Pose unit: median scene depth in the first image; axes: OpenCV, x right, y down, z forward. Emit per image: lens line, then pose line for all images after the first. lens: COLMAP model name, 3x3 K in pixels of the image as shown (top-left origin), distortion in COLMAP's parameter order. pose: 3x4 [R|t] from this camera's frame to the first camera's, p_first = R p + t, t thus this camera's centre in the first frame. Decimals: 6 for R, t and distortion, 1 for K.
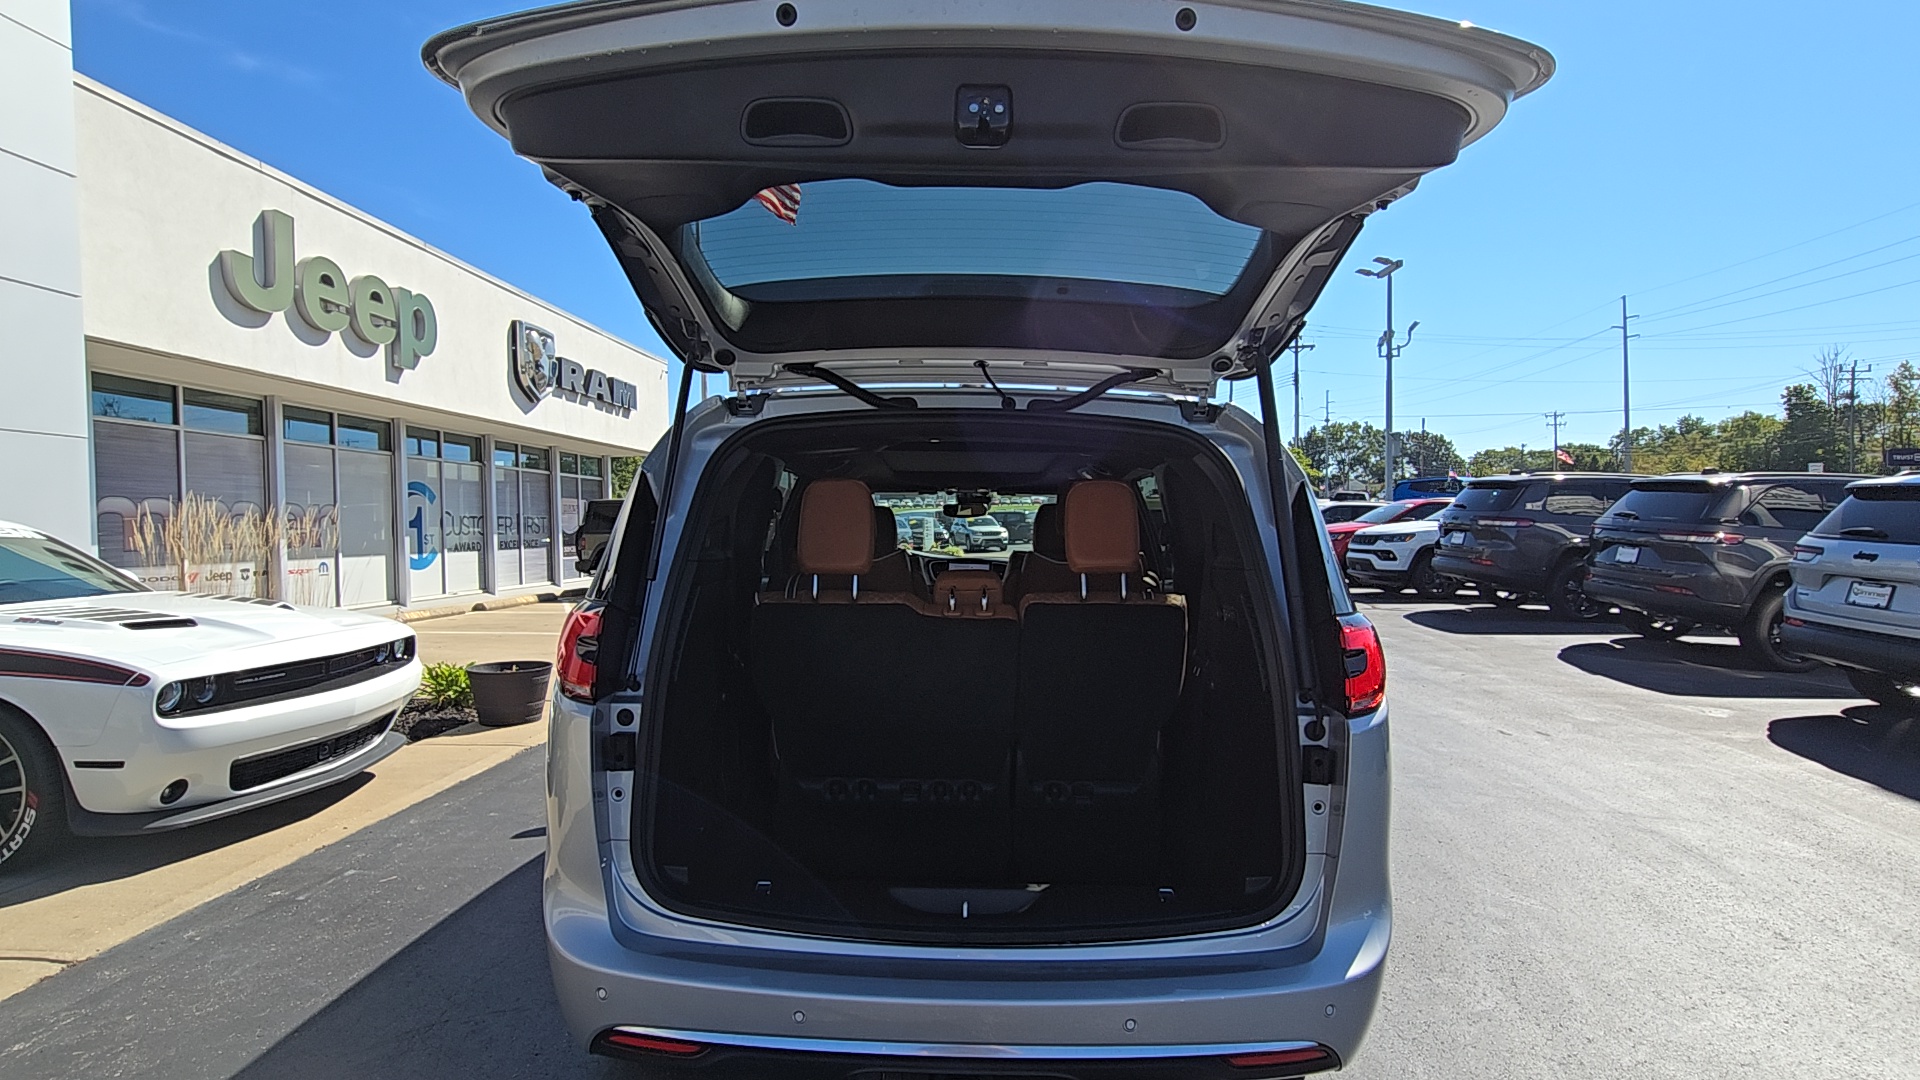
lens RADIAL K [[969.2, 0, 952.1], [0, 969.2, 548.6], [0, 0, 1]] dist [0.000418, -0.000959]
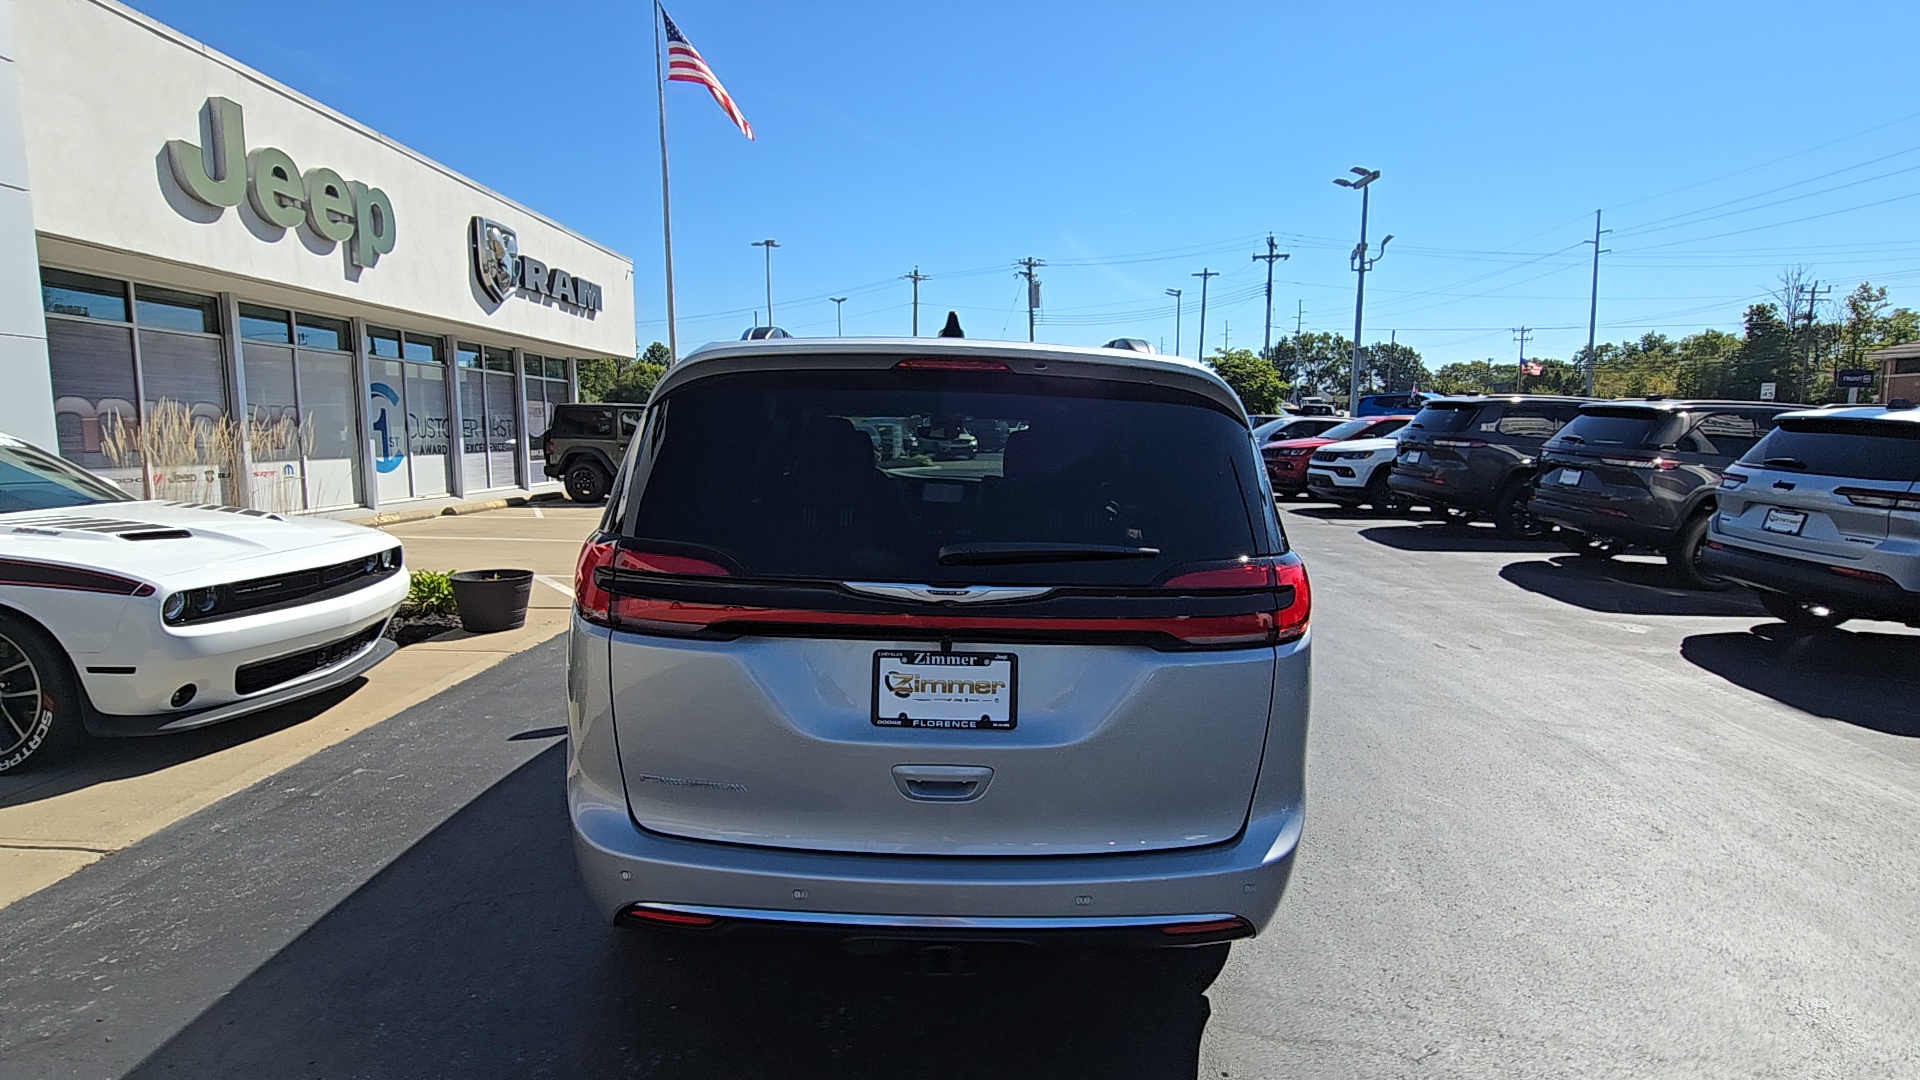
lens RADIAL K [[969.2, 0, 953.6], [0, 969.2, 546.6], [0, 0, 1]] dist [0.000418, -0.000959]
pose [[0.999333, 0.011213, 0.034740, -0.001759], [-0.014467, 0.995386, 0.094856, -0.005389], [-0.033516, -0.095296, 0.994885, -0.014503]]
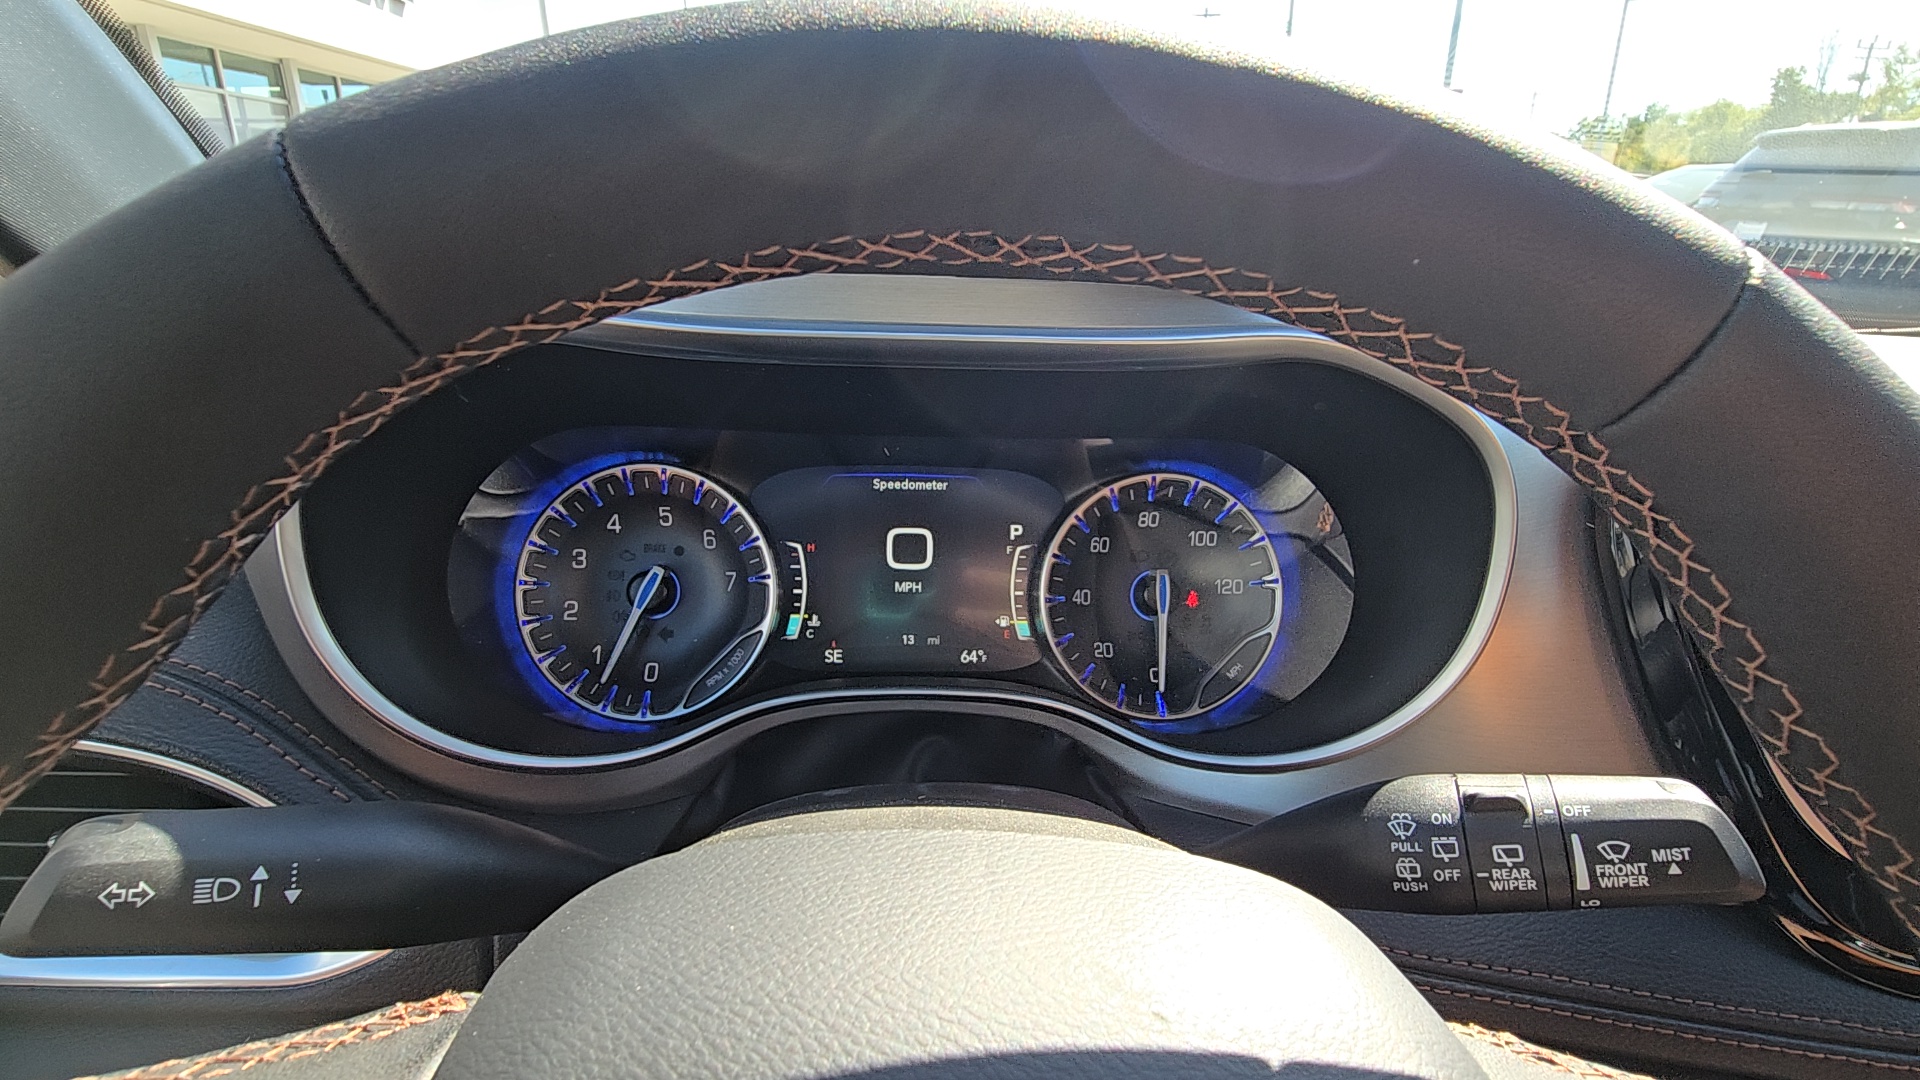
lens RADIAL K [[969.2, 0, 956.4], [0, 969.2, 548.8], [0, 0, 1]] dist [0.000418, -0.000959]
pose [[0.996523, -0.007395, 0.082993, -0.022881], [-0.018555, 0.951346, 0.307566, 0.000755], [-0.081230, -0.308036, 0.947901, 0.311246]]
